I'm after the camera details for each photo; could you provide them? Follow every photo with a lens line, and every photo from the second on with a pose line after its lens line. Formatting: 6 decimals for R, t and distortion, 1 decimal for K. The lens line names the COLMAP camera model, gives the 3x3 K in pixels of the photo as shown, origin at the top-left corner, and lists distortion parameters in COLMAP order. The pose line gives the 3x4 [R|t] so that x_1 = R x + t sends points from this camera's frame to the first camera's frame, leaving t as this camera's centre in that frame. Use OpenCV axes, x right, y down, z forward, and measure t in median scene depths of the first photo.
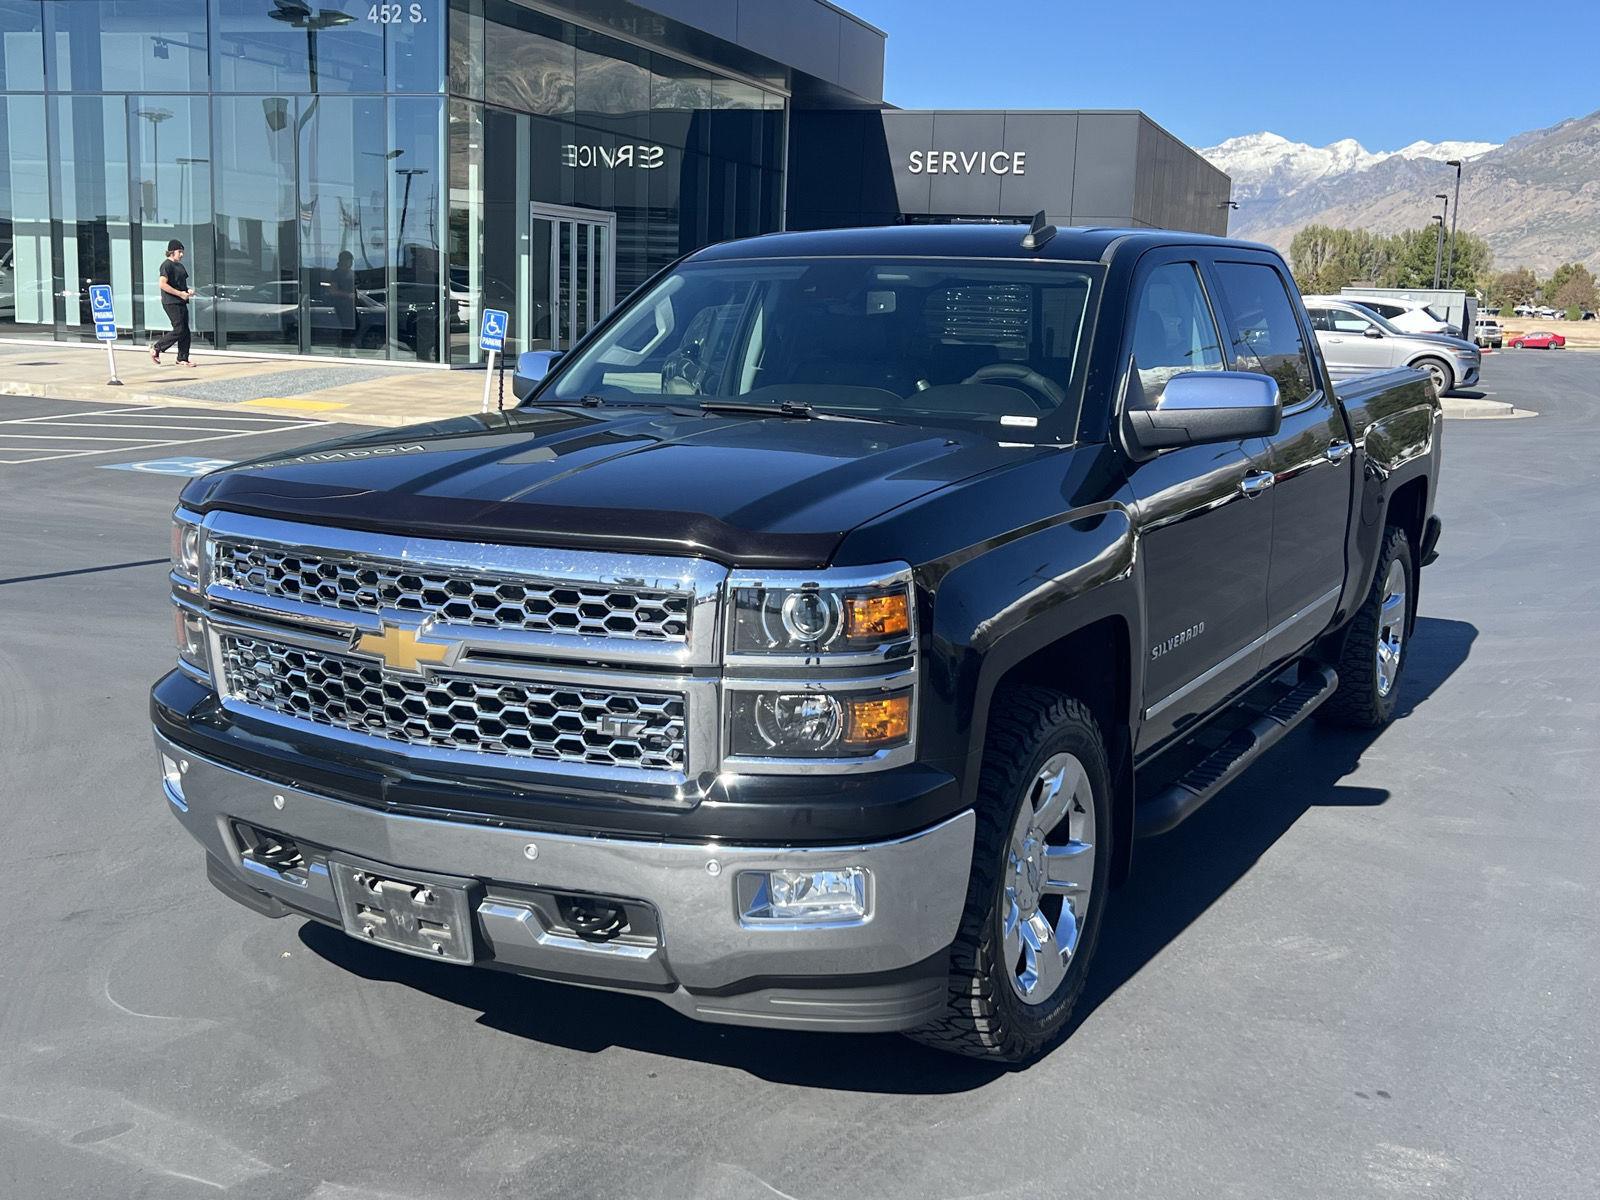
lens RADIAL K [[1820.1, 0, 767.2], [0, 1820.1, 535.2], [0, 0, 1]] dist [0.038415, 0.000000]
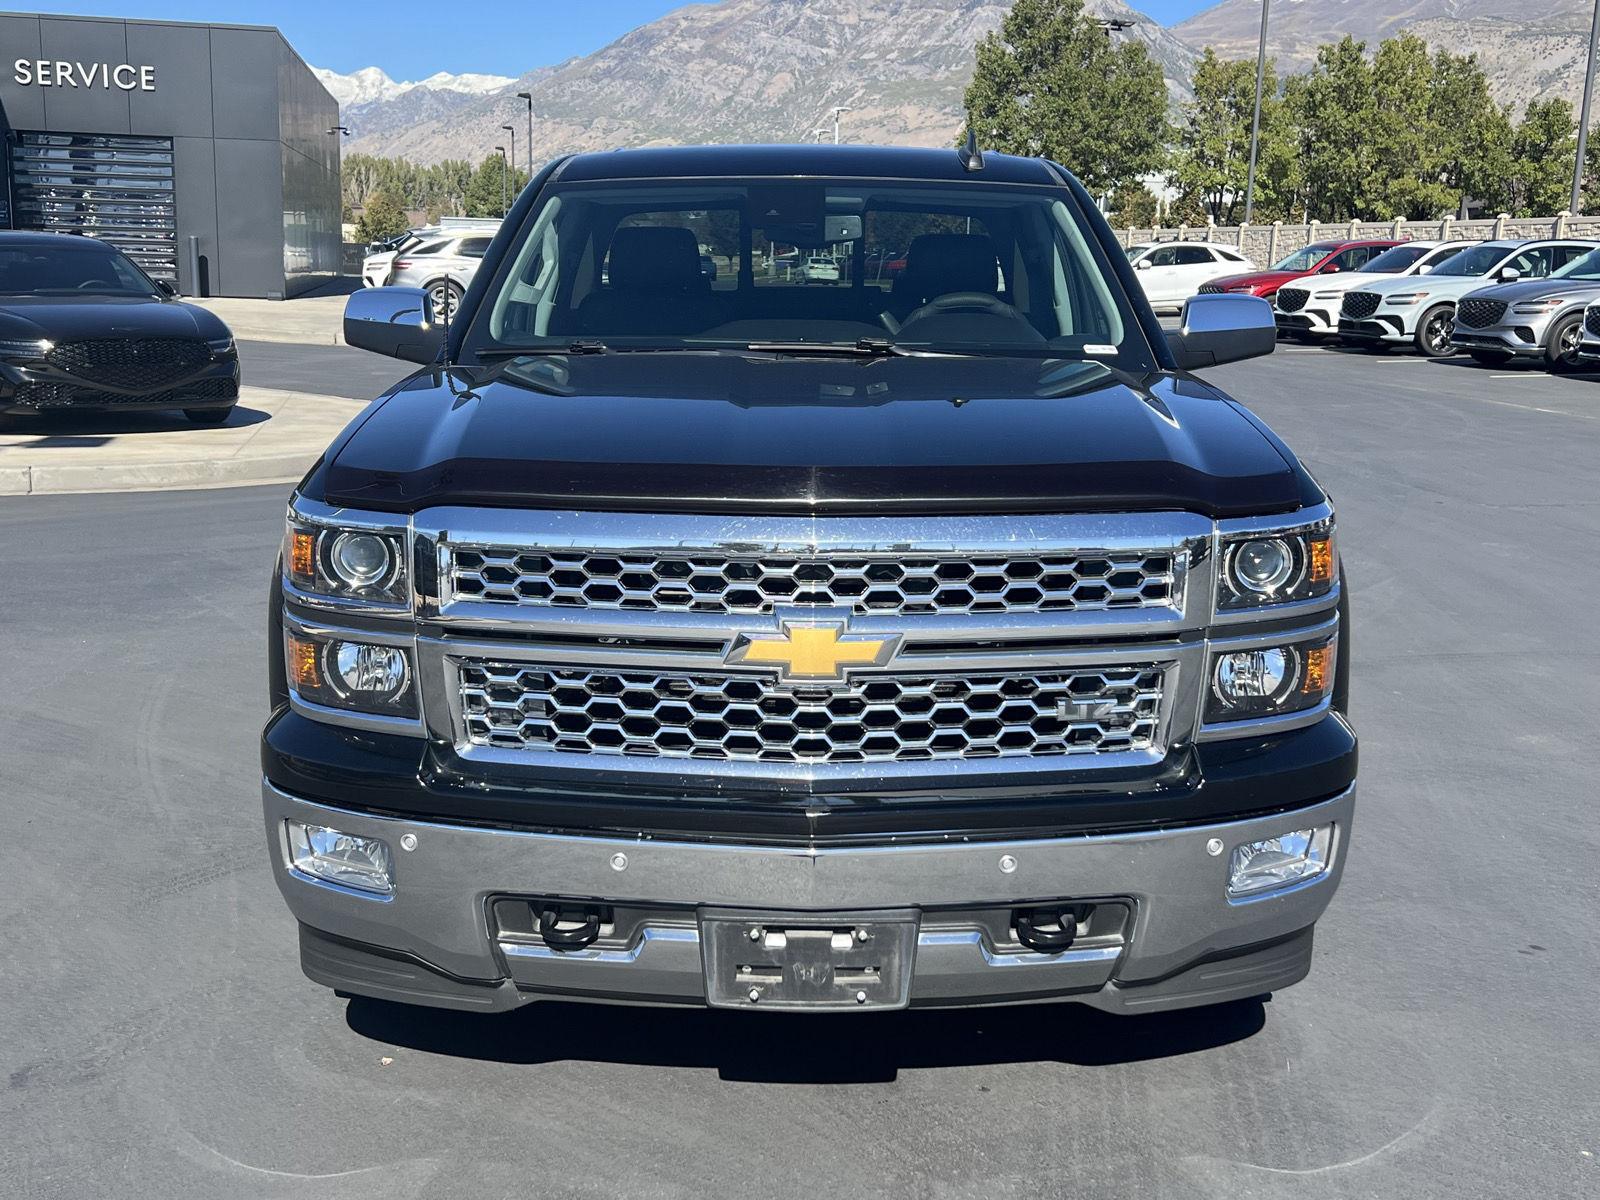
lens RADIAL K [[1820.1, 0, 804.0], [0, 1820.1, 581.4], [0, 0, 1]] dist [0.038415, 0.000000]
pose [[0.869912, -0.099174, 0.483133, -0.589198], [0.068850, 0.994402, 0.080155, -0.035340], [-0.488377, -0.036464, 0.871870, 0.279142]]
